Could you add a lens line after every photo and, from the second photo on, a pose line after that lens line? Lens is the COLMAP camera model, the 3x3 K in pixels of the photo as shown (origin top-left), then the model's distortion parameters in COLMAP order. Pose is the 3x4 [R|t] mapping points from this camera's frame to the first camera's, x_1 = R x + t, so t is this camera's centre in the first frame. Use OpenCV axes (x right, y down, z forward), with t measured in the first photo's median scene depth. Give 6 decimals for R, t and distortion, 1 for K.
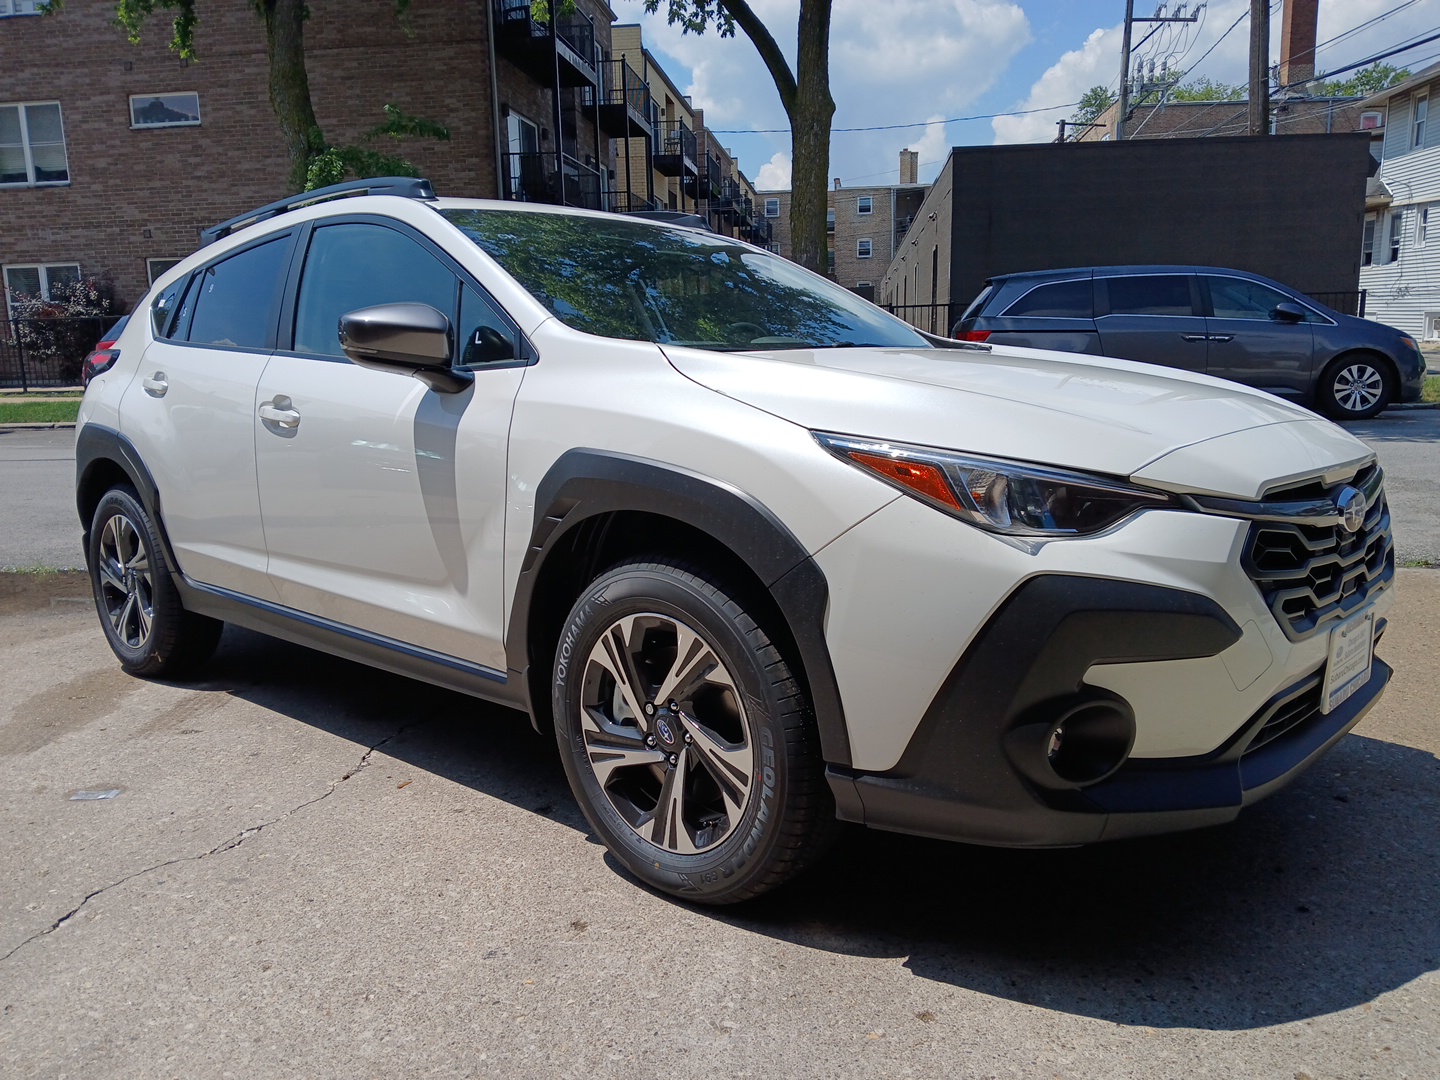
lens RADIAL K [[1134.6, 0, 725.9], [0, 1134.6, 543.8], [0, 0, 1]] dist [0.009732, -0.040803]
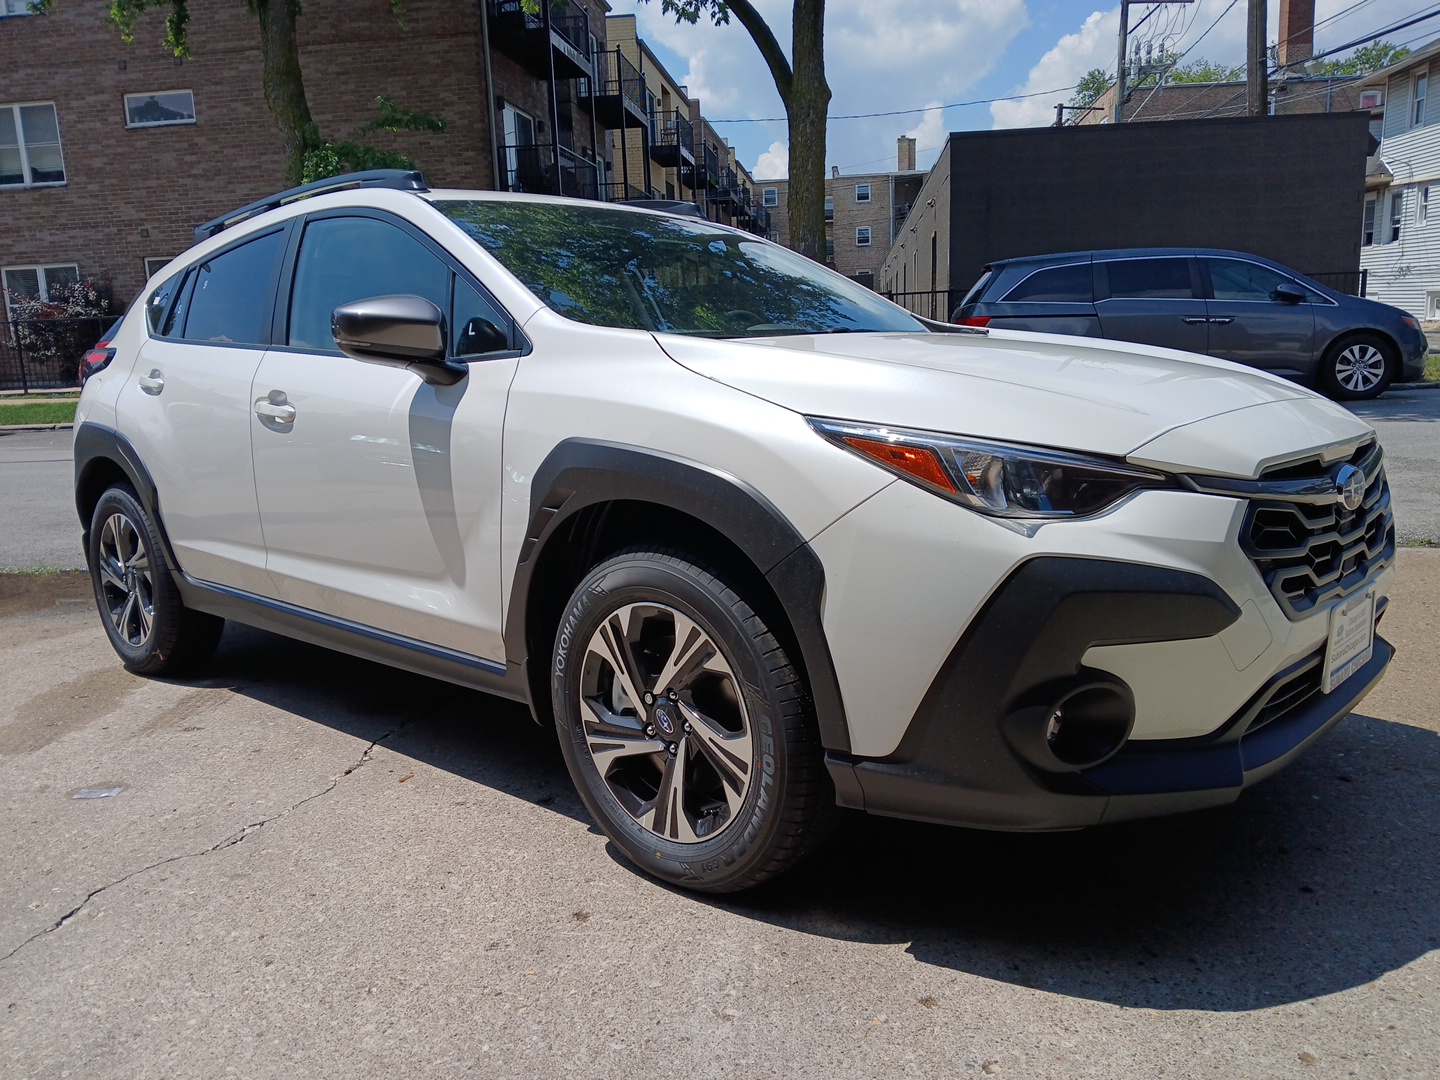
lens RADIAL K [[1134.6, 0, 725.9], [0, 1134.6, 543.8], [0, 0, 1]] dist [0.009732, -0.040803]
pose [[0.999878, -0.015274, -0.003137, 0.004968], [0.015298, 0.999852, 0.007905, 0.002262], [0.003016, -0.007952, 0.999964, 0.003217]]
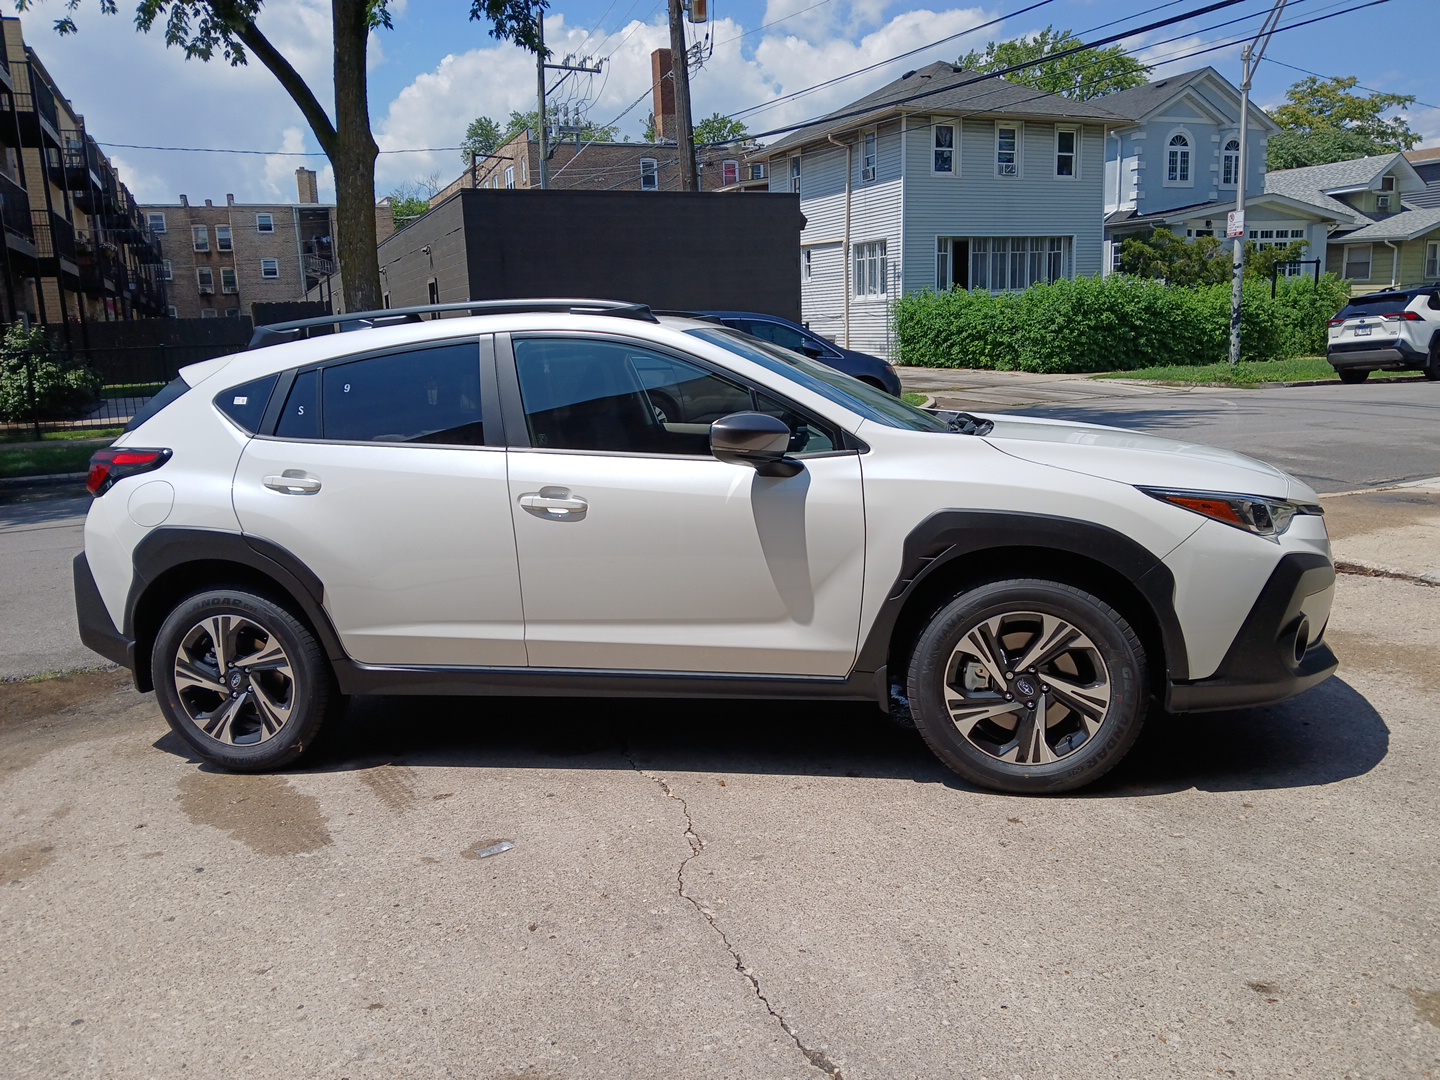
lens RADIAL K [[1134.6, 0, 725.9], [0, 1134.6, 543.8], [0, 0, 1]] dist [0.009732, -0.040803]
pose [[0.865468, -0.103040, 0.490253, -0.956995], [0.110313, 0.993796, 0.014132, -0.079609], [-0.488668, 0.041851, 0.871466, -0.126979]]
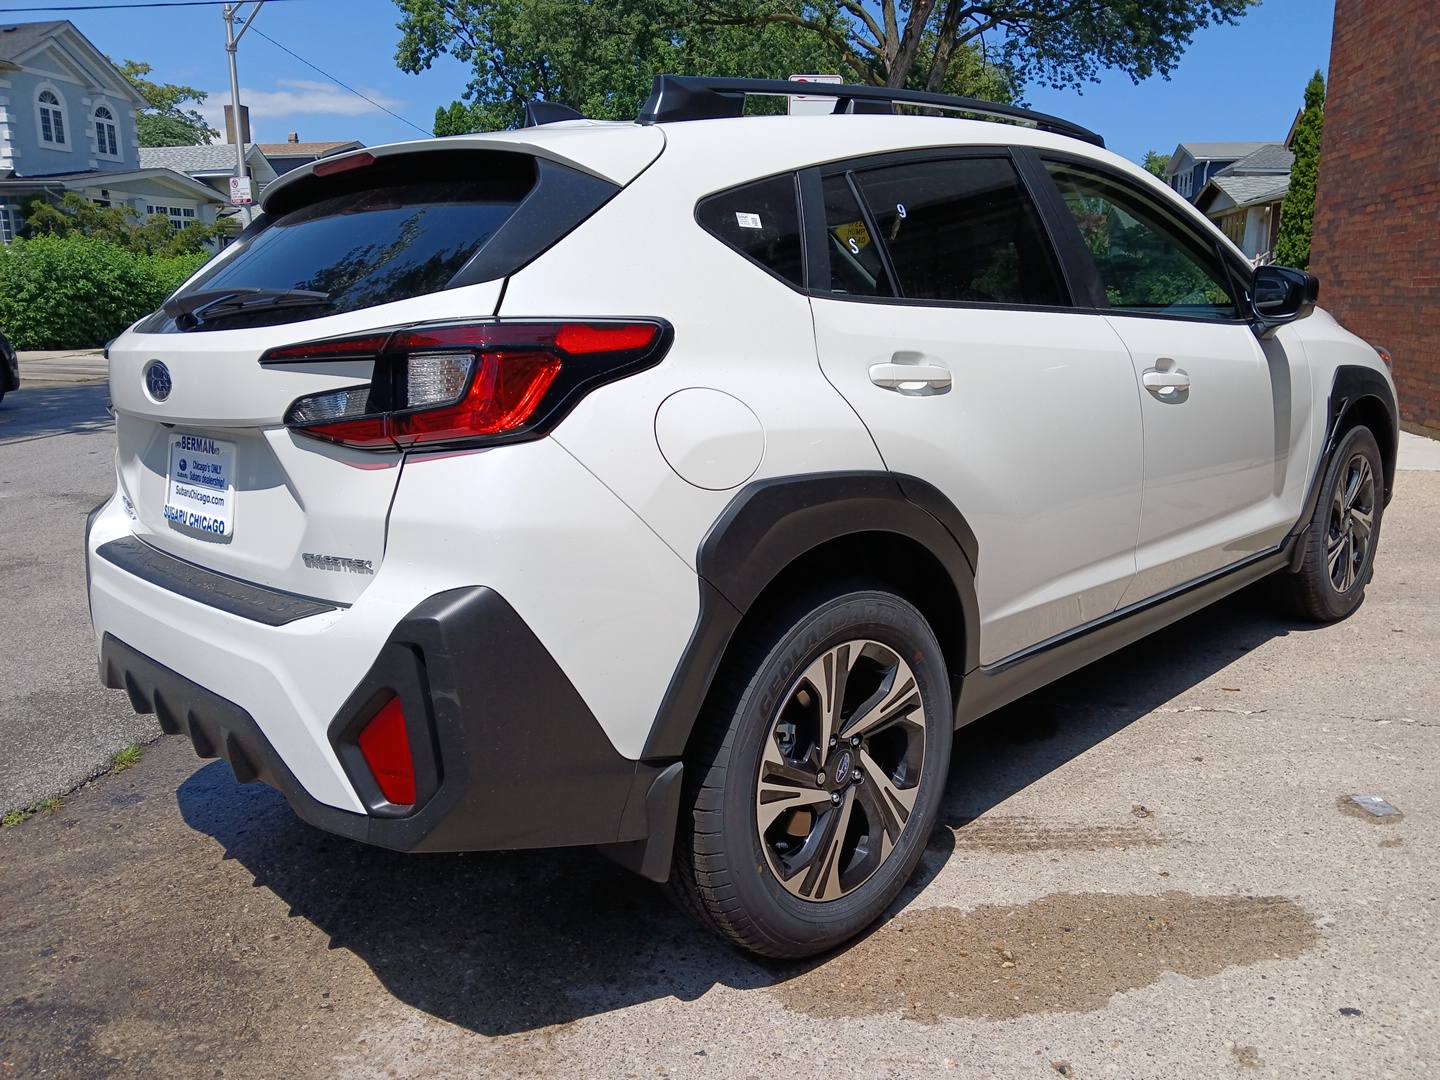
lens RADIAL K [[1134.6, 0, 725.9], [0, 1134.6, 543.8], [0, 0, 1]] dist [0.009732, -0.040803]
pose [[0.053065, -0.192854, 0.979791, -1.534990], [0.189775, 0.965240, 0.179712, -0.252323], [-0.980393, 0.176403, 0.087819, 1.501619]]
